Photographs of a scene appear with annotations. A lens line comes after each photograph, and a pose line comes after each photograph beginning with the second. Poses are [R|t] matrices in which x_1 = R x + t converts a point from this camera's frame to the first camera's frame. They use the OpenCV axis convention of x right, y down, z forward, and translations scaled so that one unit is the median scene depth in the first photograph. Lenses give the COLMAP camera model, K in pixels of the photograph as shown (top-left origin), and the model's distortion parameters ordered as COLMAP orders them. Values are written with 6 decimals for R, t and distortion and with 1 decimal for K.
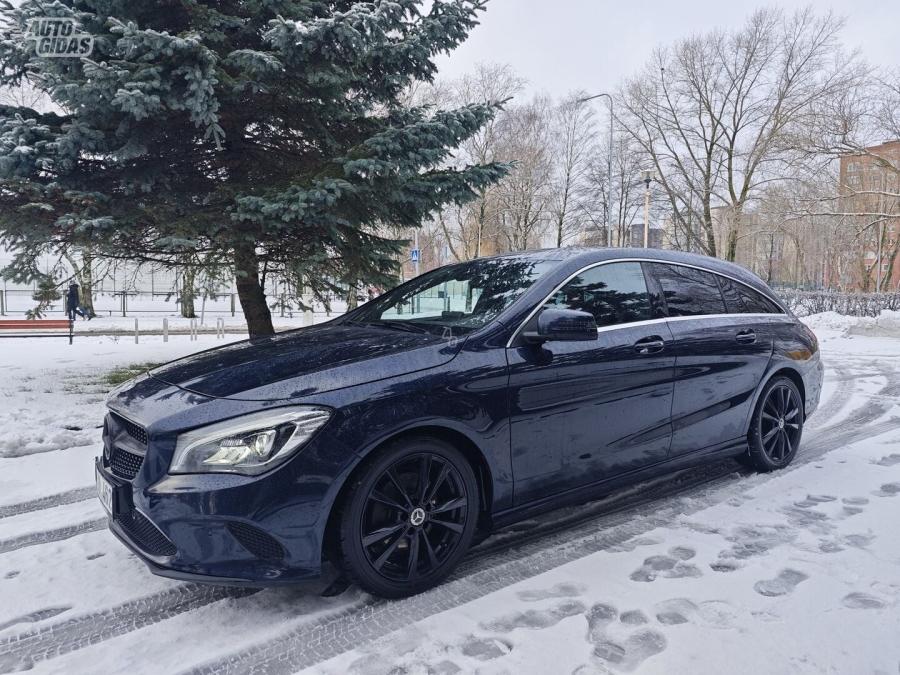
lens RADIAL K [[624.7, 0, 445.0], [0, 624.7, 325.1], [0, 0, 1]] dist [-0.019161, 0.000251]
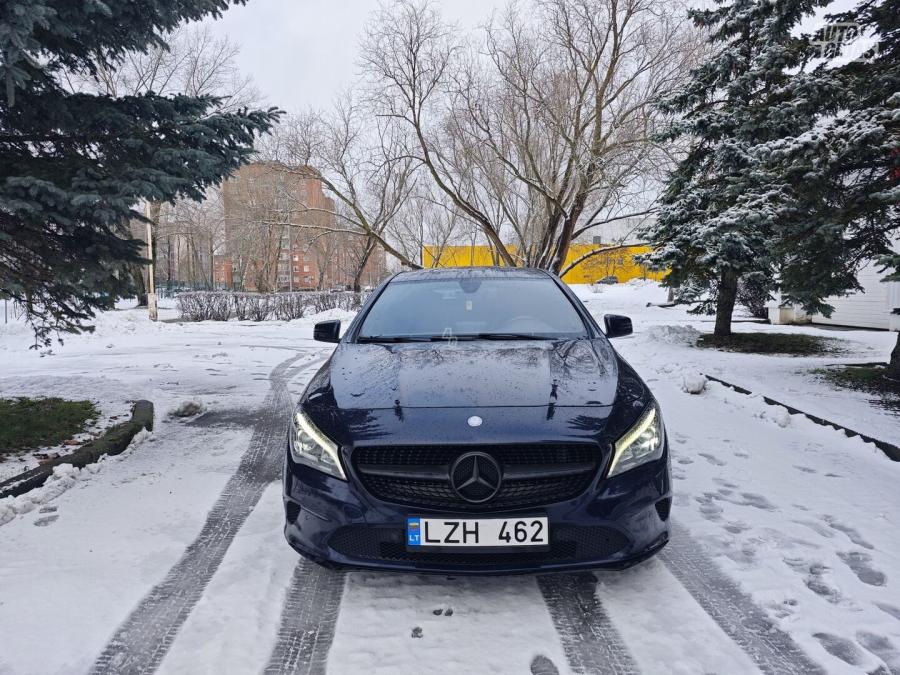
lens RADIAL K [[617.5, 0, 450.0], [0, 617.5, 337.5], [0, 0, 1]] dist [0.026512, -0.054677]
pose [[0.603982, -0.076946, 0.793275, -0.569017], [0.060785, 0.996877, 0.050415, -0.034208], [-0.794677, 0.017769, 0.606773, 0.212897]]
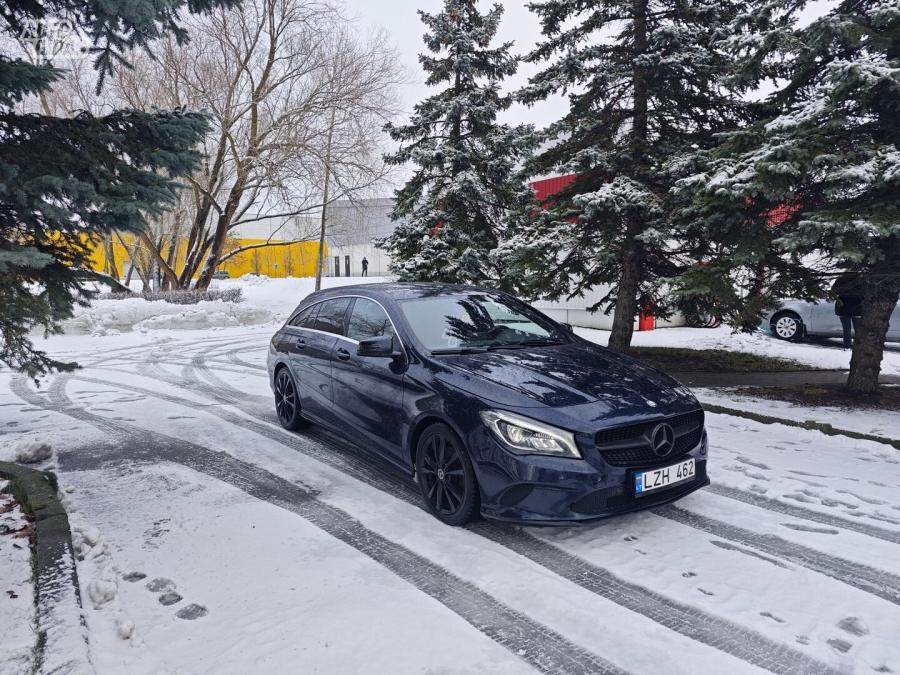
lens RADIAL K [[608.6, 0, 450.0], [0, 608.6, 337.5], [0, 0, 1]] dist [0.091886, -0.149438]
pose [[0.021482, -0.103566, 0.994391, -0.847314], [0.066626, 0.992557, 0.101935, -0.098912], [-0.997547, 0.064062, 0.028222, 0.637438]]
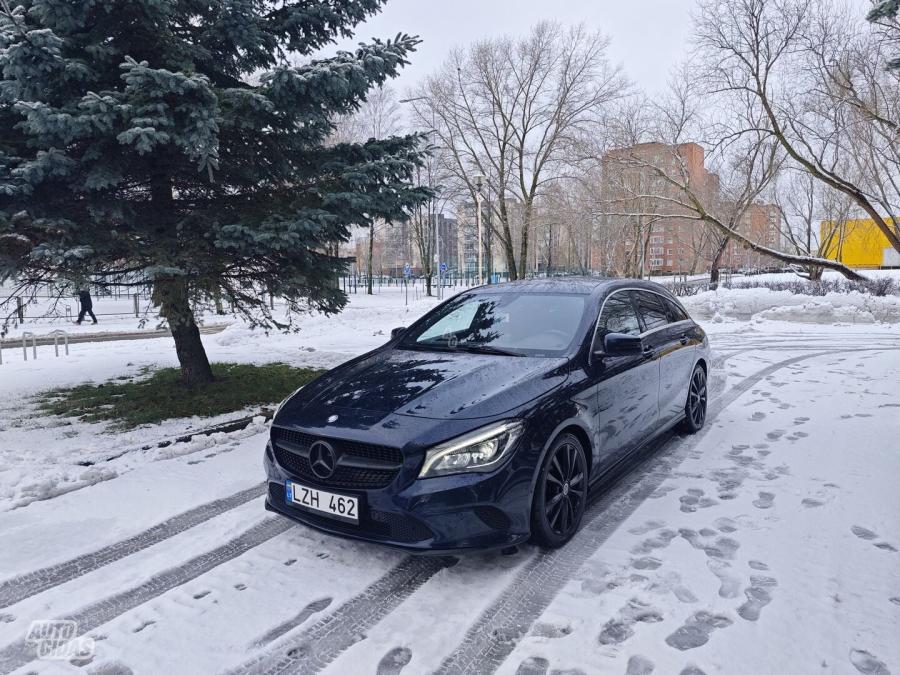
lens RADIAL K [[617.7, 0, 450.0], [0, 617.7, 337.5], [0, 0, 1]] dist [0.014661, -0.047077]
pose [[0.946604, -0.055613, 0.317567, -0.302162], [0.043336, 0.998019, 0.045598, -0.048375], [-0.319474, -0.029401, 0.947139, -0.103691]]
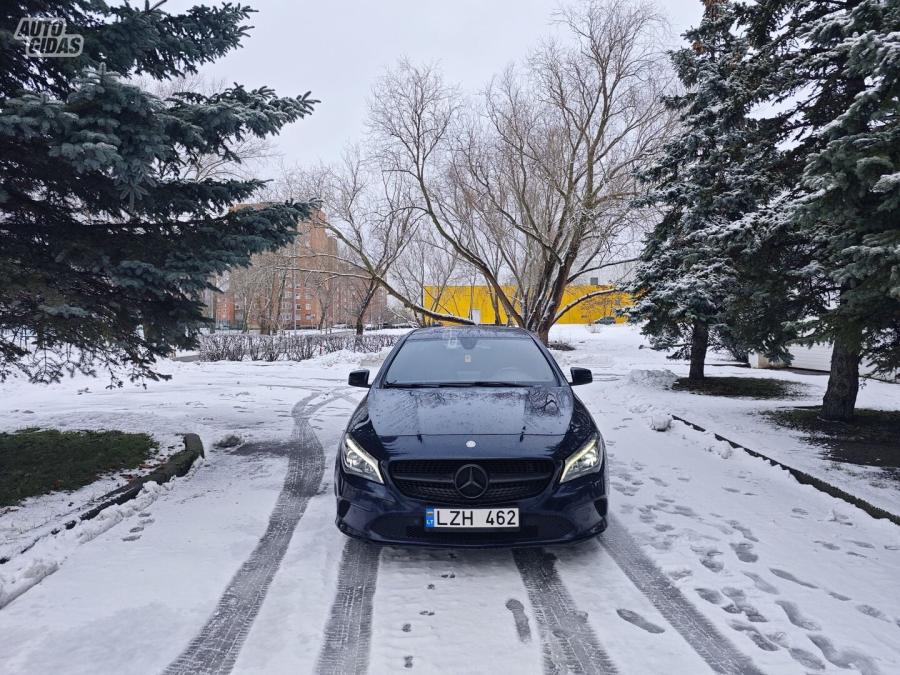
lens RADIAL K [[614.8, 0, 451.4], [0, 614.8, 333.9], [0, 0, 1]] dist [0.053048, -0.100805]
pose [[0.601641, -0.018522, 0.798552, -0.742641], [0.053249, 0.998437, -0.016960, -0.057977], [-0.796990, 0.052726, 0.601687, 0.086316]]
